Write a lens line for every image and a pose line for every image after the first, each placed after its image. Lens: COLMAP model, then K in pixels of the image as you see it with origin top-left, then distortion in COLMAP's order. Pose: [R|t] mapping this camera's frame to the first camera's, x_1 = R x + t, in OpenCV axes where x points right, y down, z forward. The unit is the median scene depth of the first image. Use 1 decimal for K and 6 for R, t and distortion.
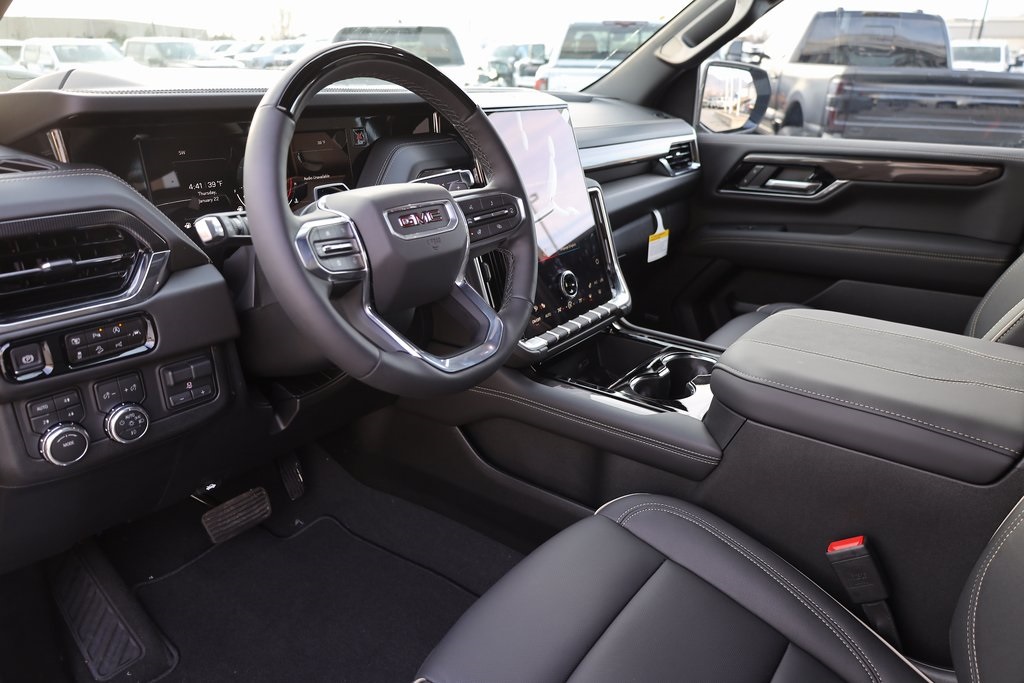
lens RADIAL K [[699.9, 0, 512.0], [0, 699.9, 341.5], [0, 0, 1]] dist [-0.015516, 0.001791]
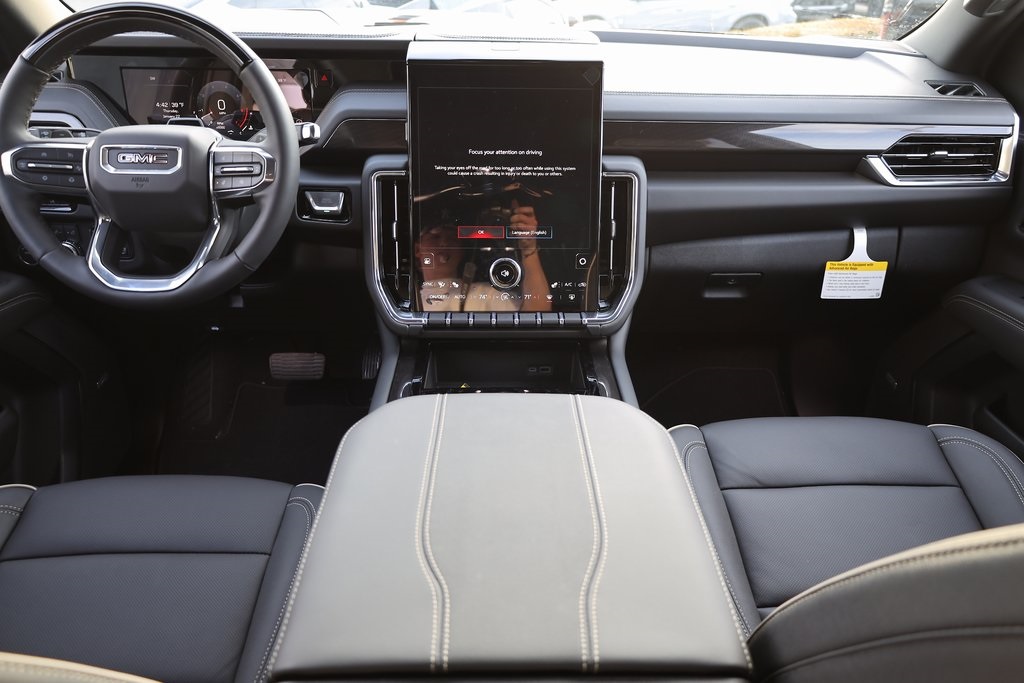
lens RADIAL K [[694.1, 0, 512.0], [0, 694.1, 341.5], [0, 0, 1]] dist [-0.017791, -0.000529]
pose [[0.609594, 0.371249, -0.700406, 0.727086], [-0.286739, 0.926994, 0.241790, -0.215678], [0.739037, 0.053440, 0.671542, 0.431698]]
